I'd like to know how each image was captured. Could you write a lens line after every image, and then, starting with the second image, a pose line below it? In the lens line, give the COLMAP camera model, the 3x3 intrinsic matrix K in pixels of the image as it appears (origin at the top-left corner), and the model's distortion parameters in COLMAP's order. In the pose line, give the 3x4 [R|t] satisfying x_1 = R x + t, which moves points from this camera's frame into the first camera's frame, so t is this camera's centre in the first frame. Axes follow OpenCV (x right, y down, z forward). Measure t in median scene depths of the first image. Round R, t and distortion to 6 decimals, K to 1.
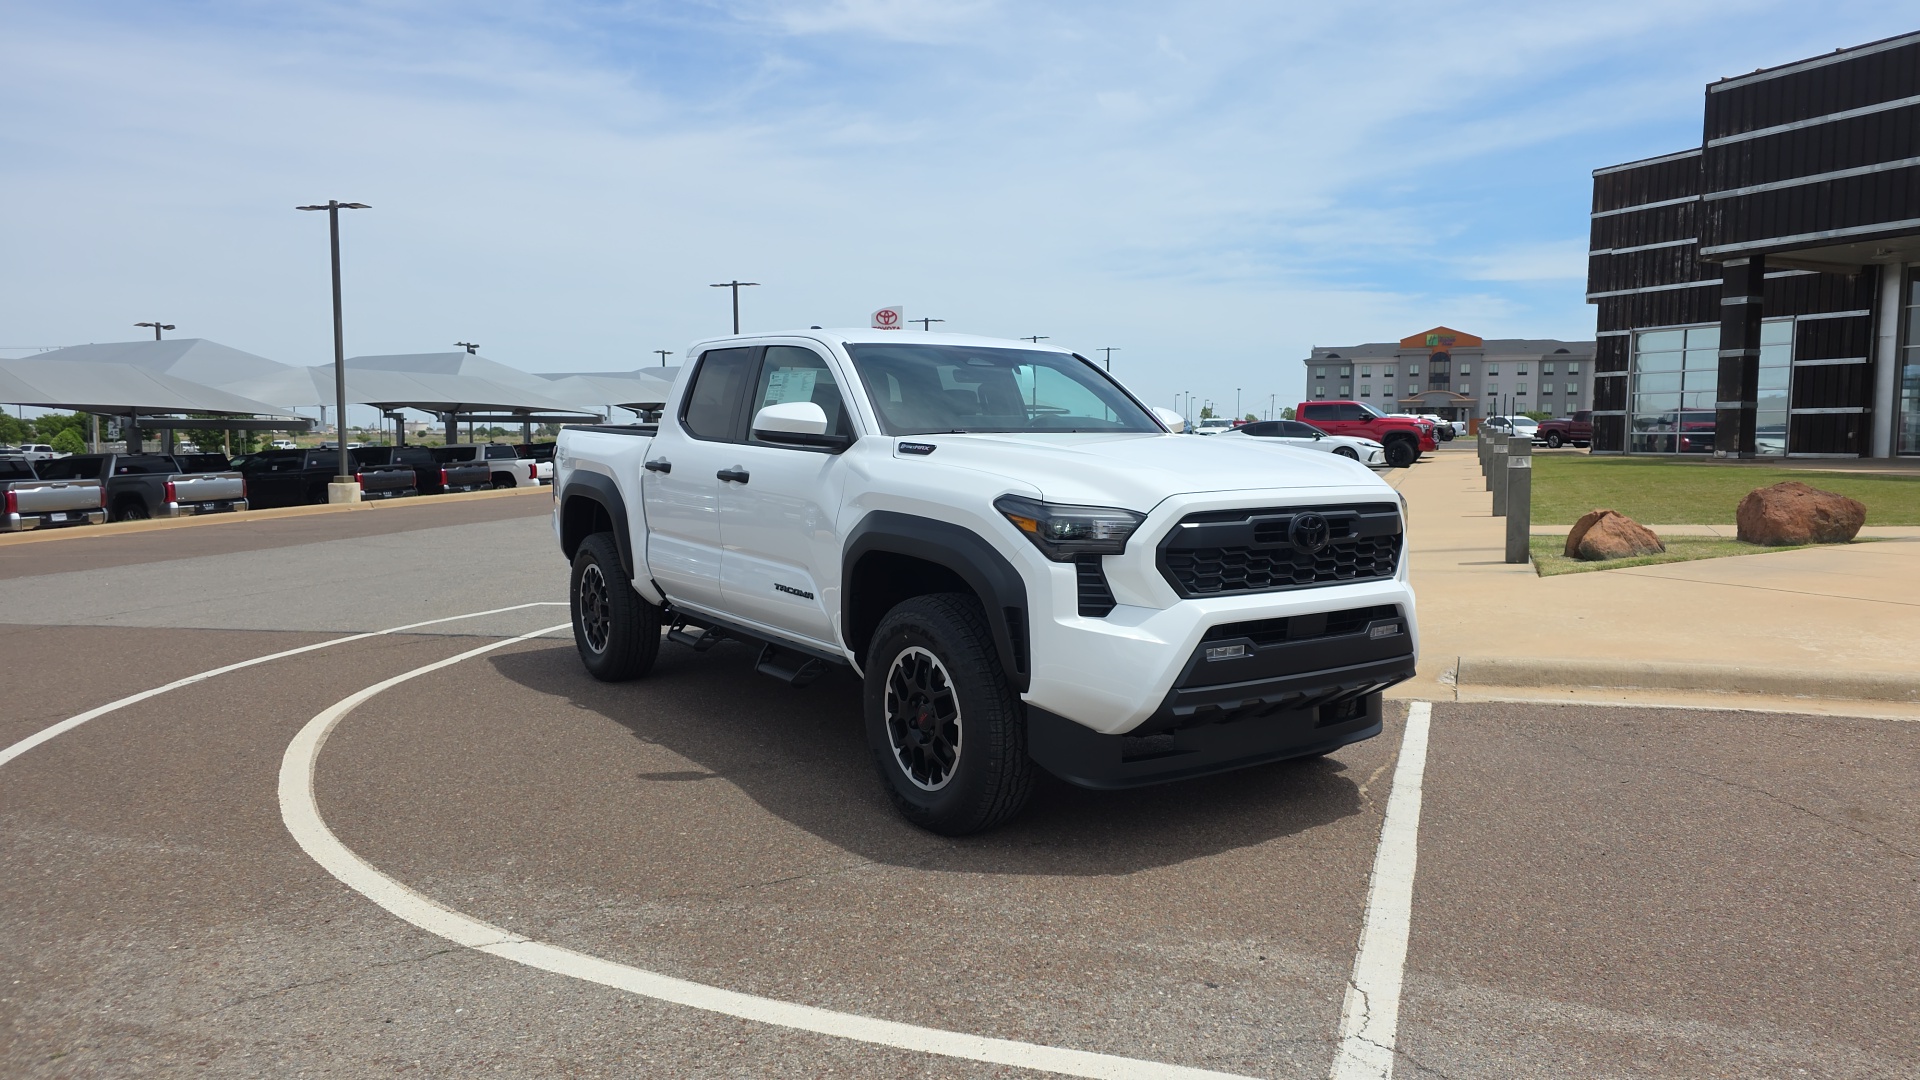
lens RADIAL K [[1346.8, 0, 1001.5], [0, 1346.8, 580.2], [0, 0, 1]] dist [0.044467, -0.057069]
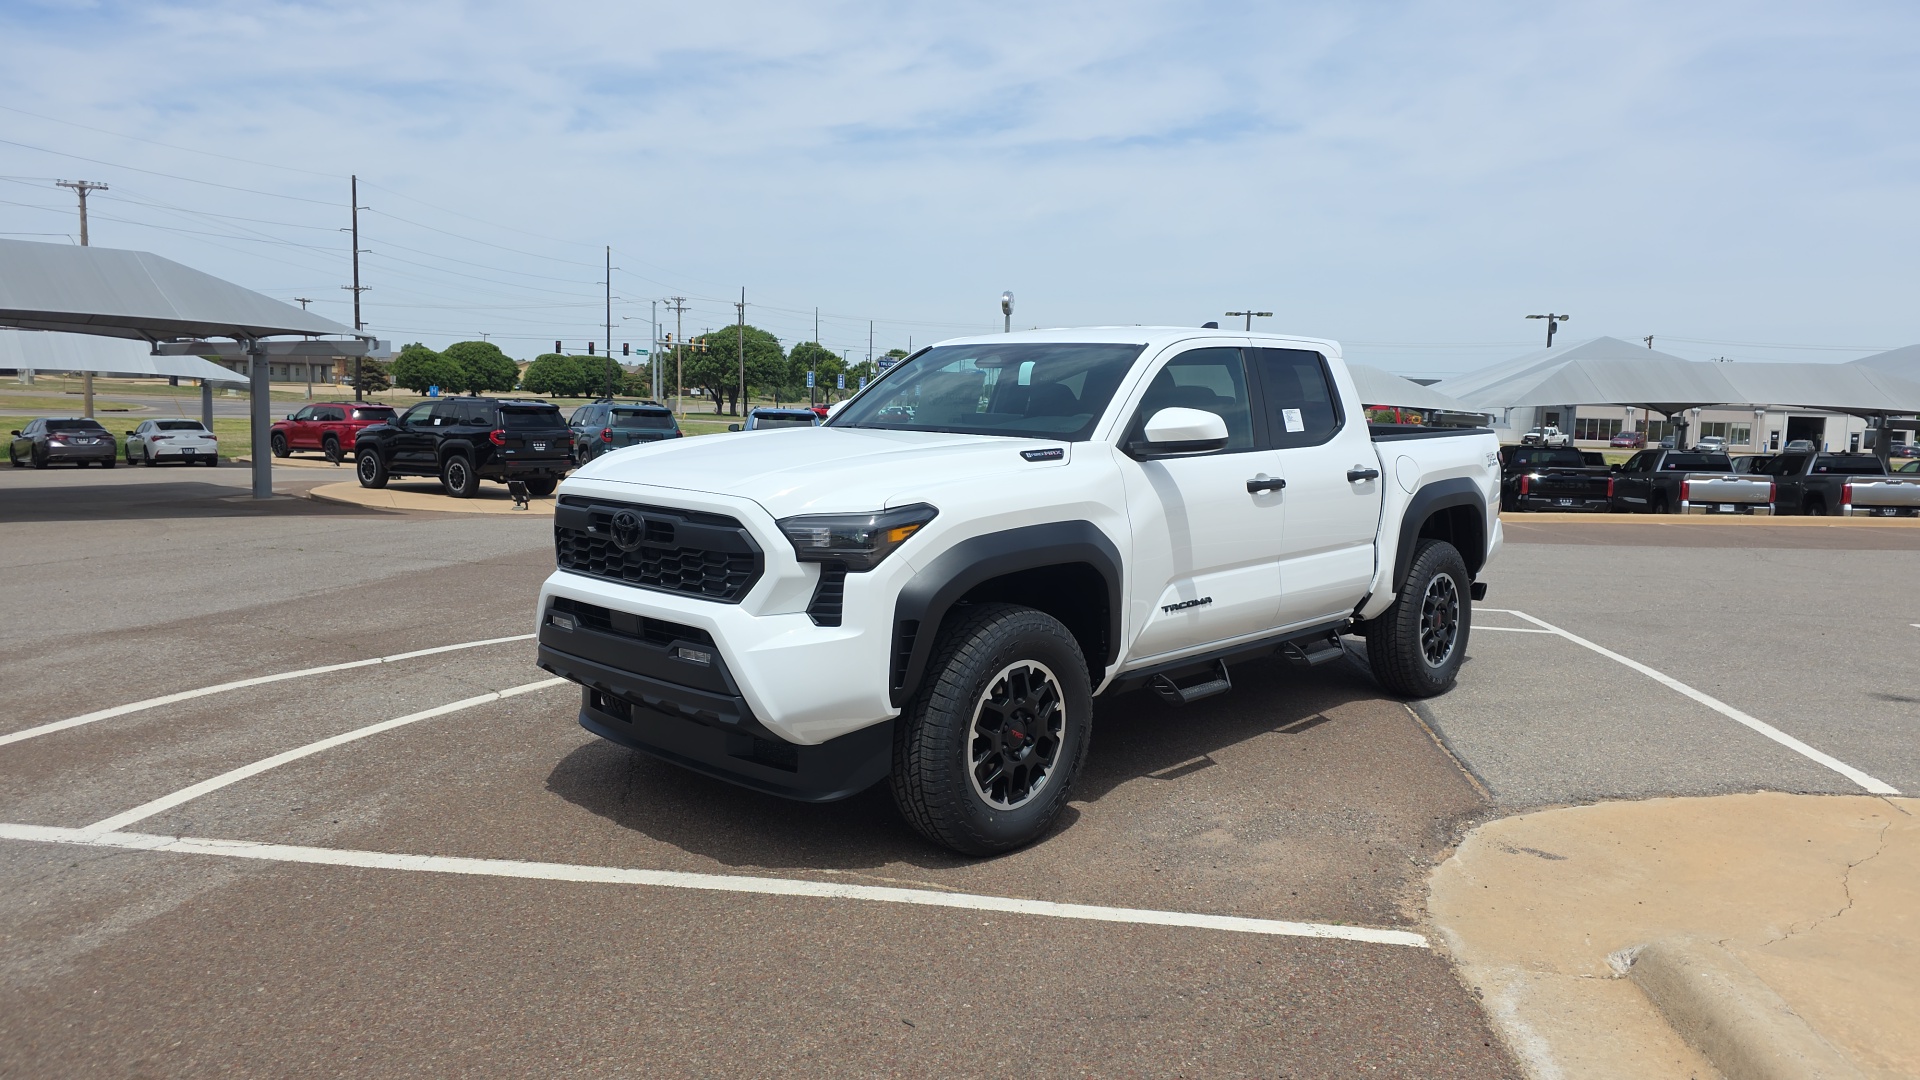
lens RADIAL K [[1270.4, 0, 926.6], [0, 1270.4, 580.5], [0, 0, 1]] dist [0.031879, -0.013759]
pose [[0.175576, 0.141894, -0.974186, 0.926875], [-0.134442, 0.983743, 0.119056, -0.109731], [0.975243, 0.110069, 0.191798, 0.820942]]
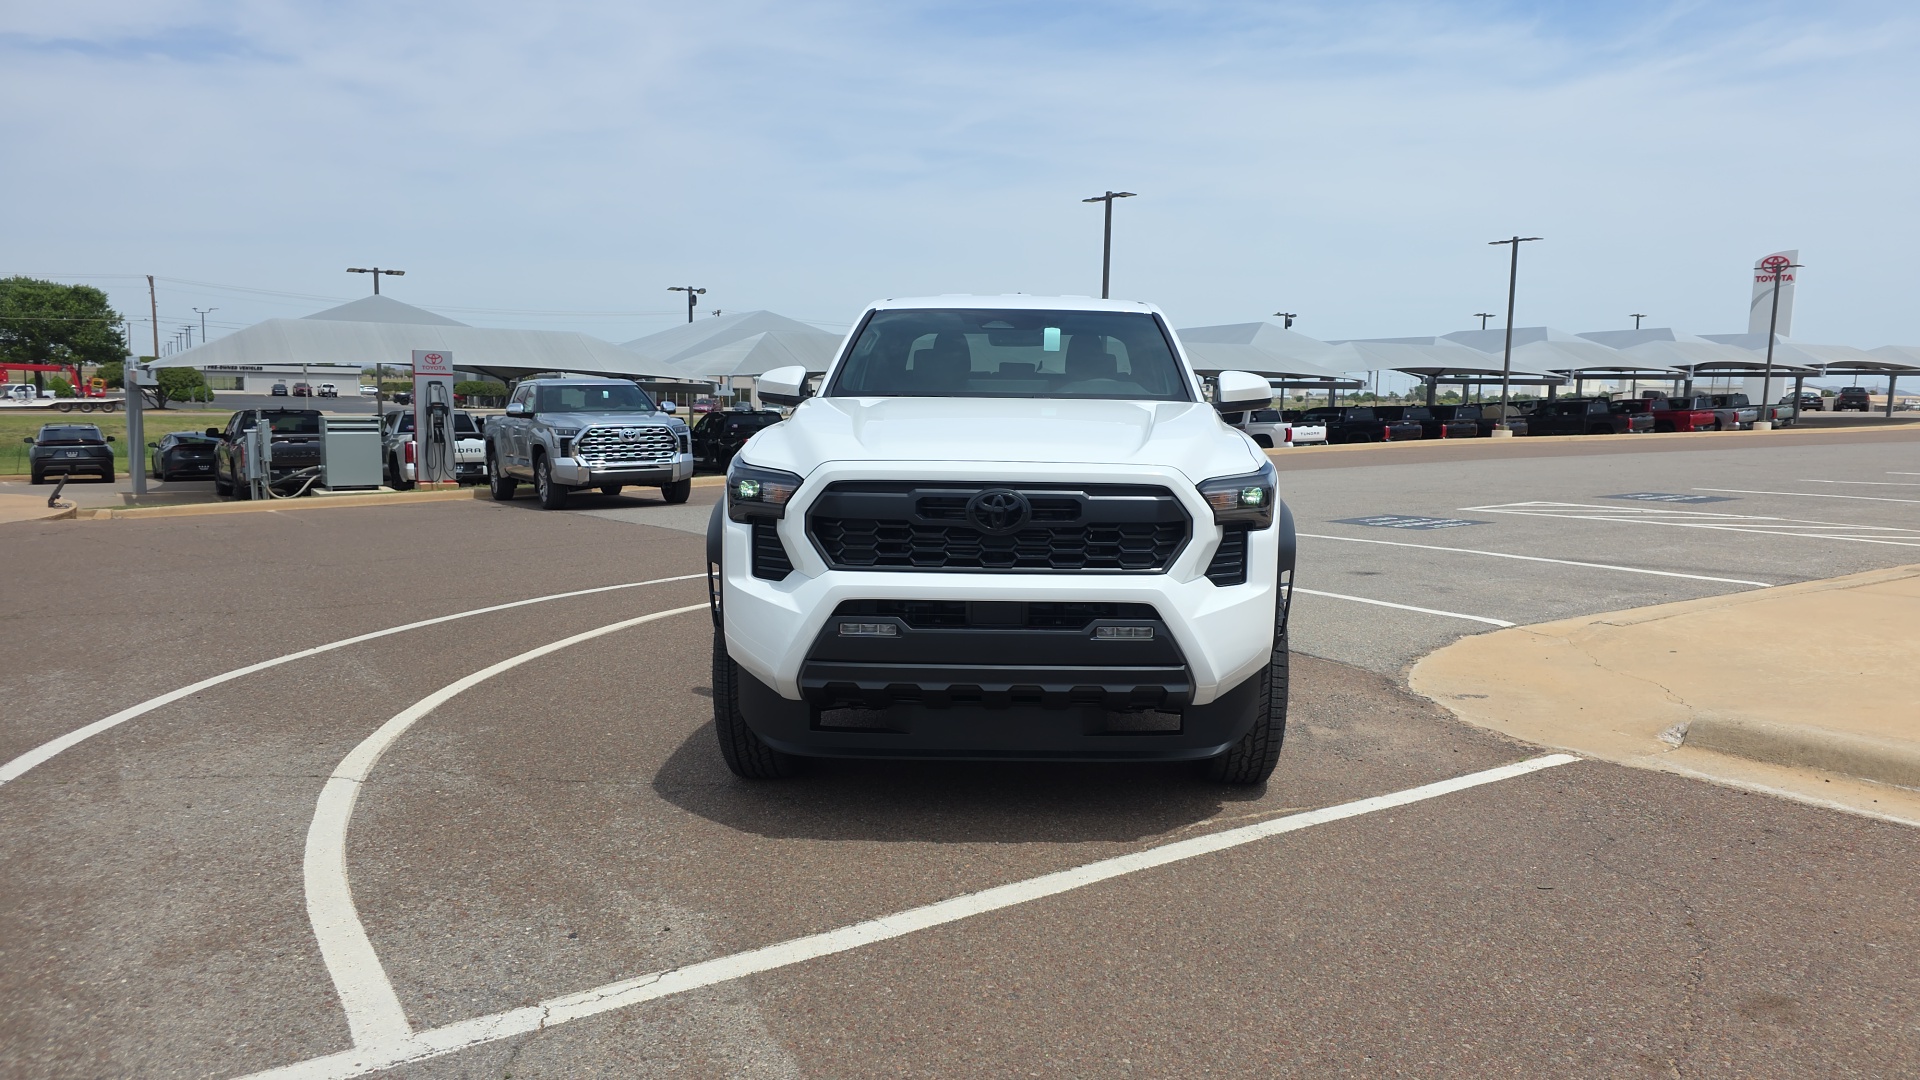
lens RADIAL K [[1319.1, 0, 975.9], [0, 1319.1, 591.1], [0, 0, 1]] dist [0.039621, -0.020817]
pose [[0.792474, 0.100976, -0.601488, 0.589427], [-0.079423, 0.994887, 0.062378, -0.028569], [0.604712, -0.001661, 0.796443, 0.231520]]
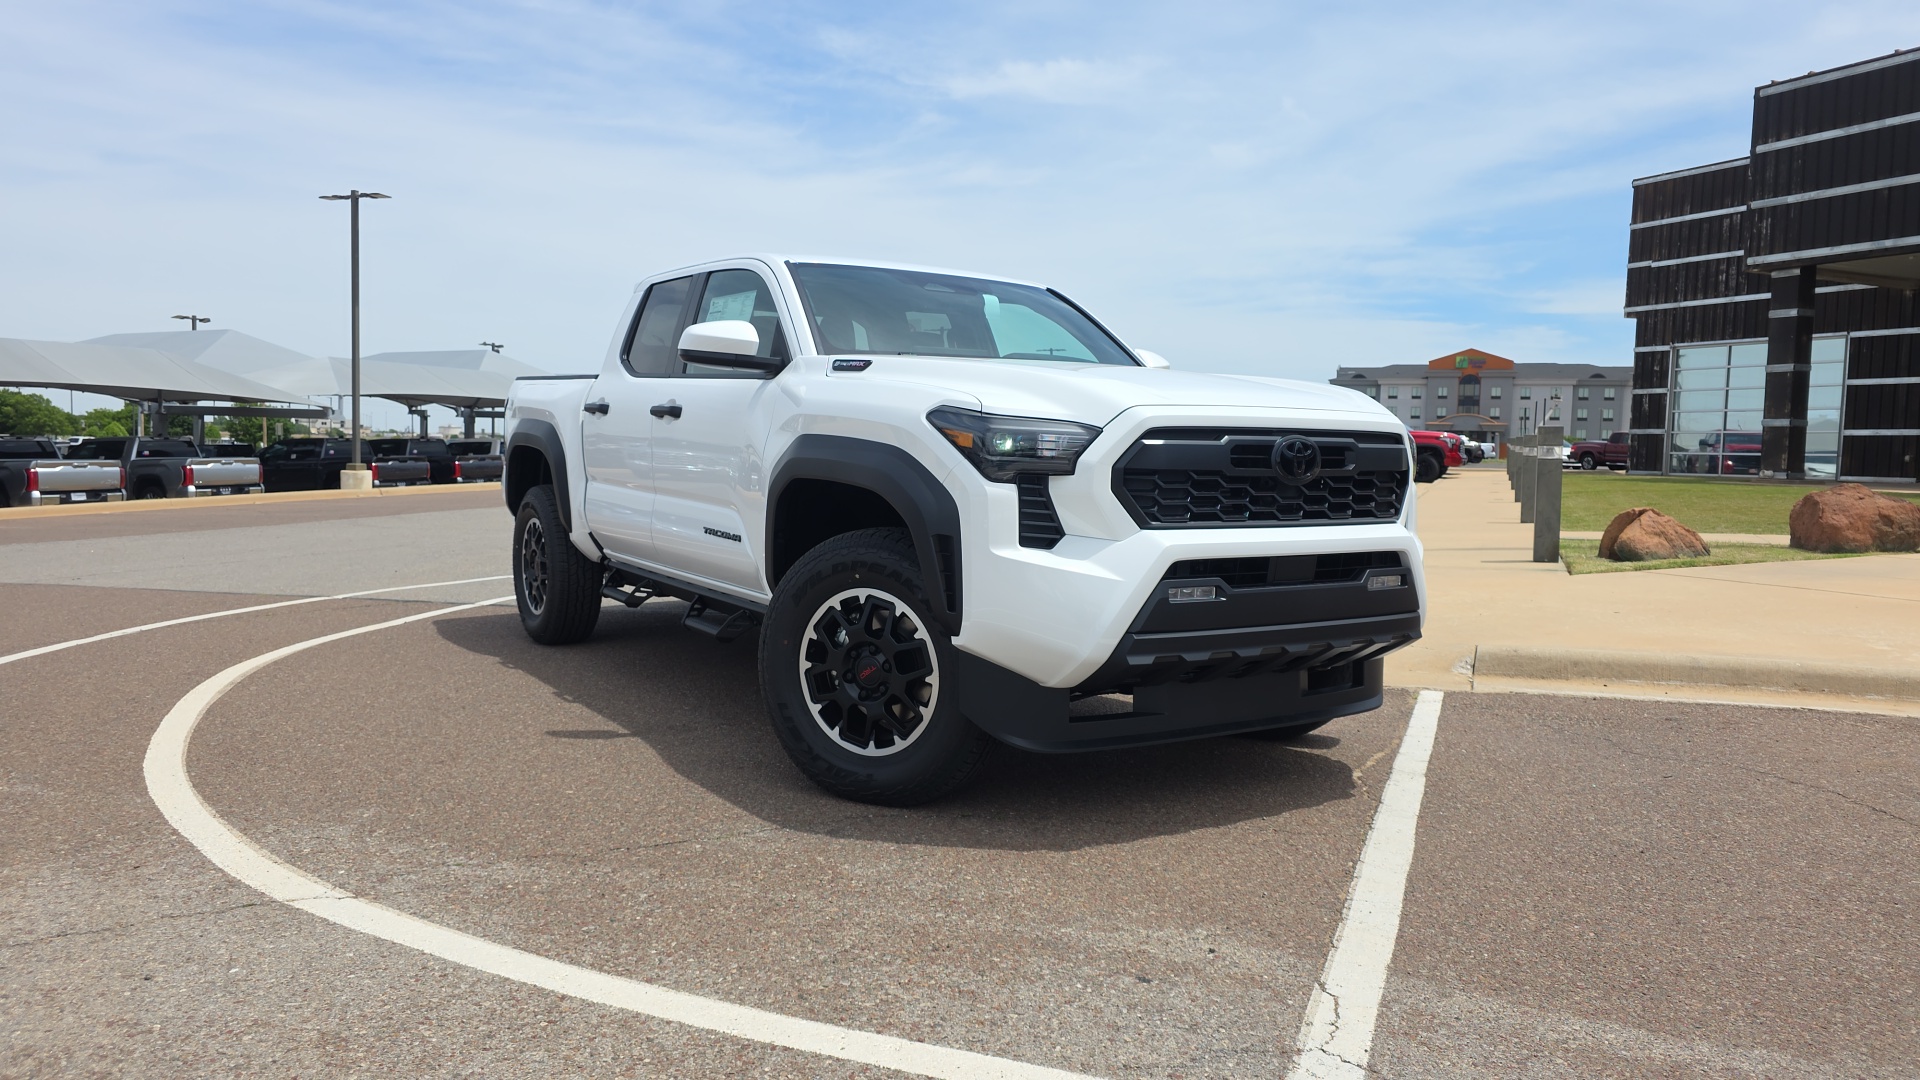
lens RADIAL K [[1346.8, 0, 951.1], [0, 1346.8, 559.9], [0, 0, 1]] dist [0.044467, -0.057069]
pose [[0.998319, 0.028099, -0.050698, 0.044263], [-0.029494, 0.999201, -0.026969, 0.044720], [0.049899, 0.028419, 0.998350, 0.109145]]
